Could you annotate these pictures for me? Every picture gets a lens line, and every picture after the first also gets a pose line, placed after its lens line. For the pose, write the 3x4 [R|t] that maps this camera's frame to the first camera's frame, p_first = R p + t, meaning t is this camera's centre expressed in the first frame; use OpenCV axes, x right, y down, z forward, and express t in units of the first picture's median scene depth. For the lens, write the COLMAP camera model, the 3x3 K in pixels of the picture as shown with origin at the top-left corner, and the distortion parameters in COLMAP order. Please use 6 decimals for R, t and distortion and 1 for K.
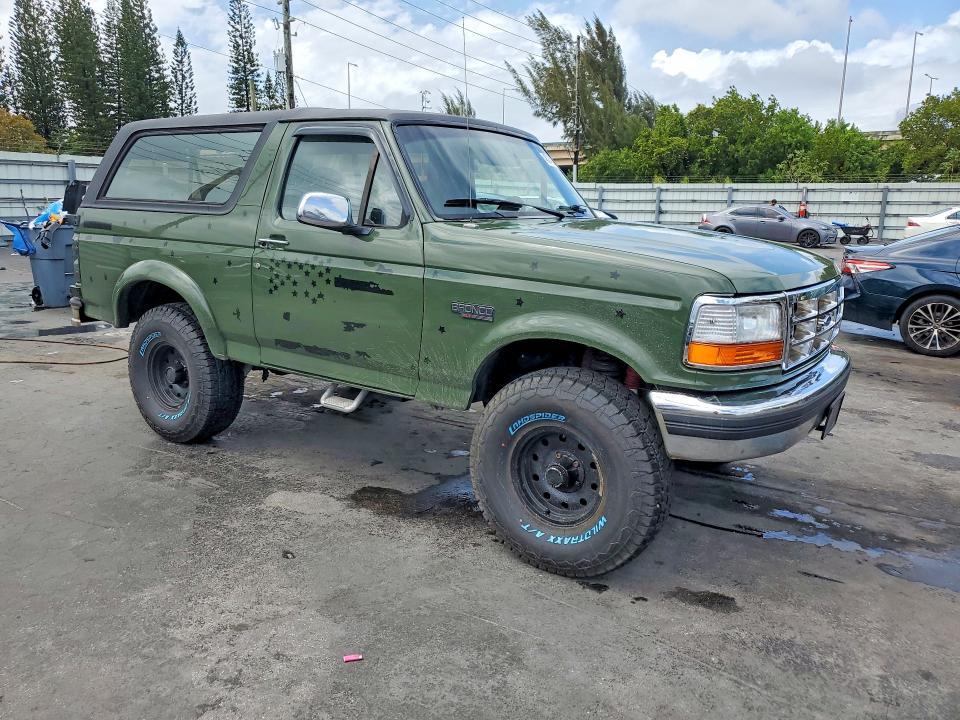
lens RADIAL K [[761.5, 0, 480.0], [0, 761.5, 360.0], [0, 0, 1]] dist [0.037969, -0.076005]
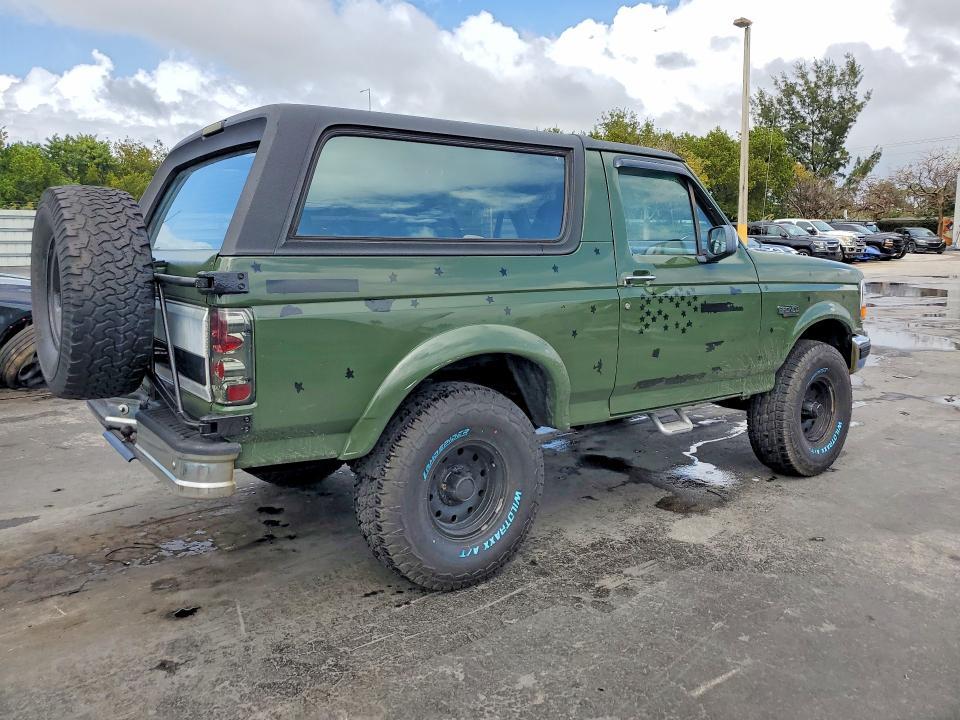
lens RADIAL K [[755.7, 0, 479.4], [0, 755.7, 340.4], [0, 0, 1]] dist [0.005346, 0.007049]
pose [[0.315961, -0.149756, 0.936879, -1.175695], [0.200386, 0.975722, 0.088385, -0.195568], [-0.927369, 0.159812, 0.338299, 0.854421]]
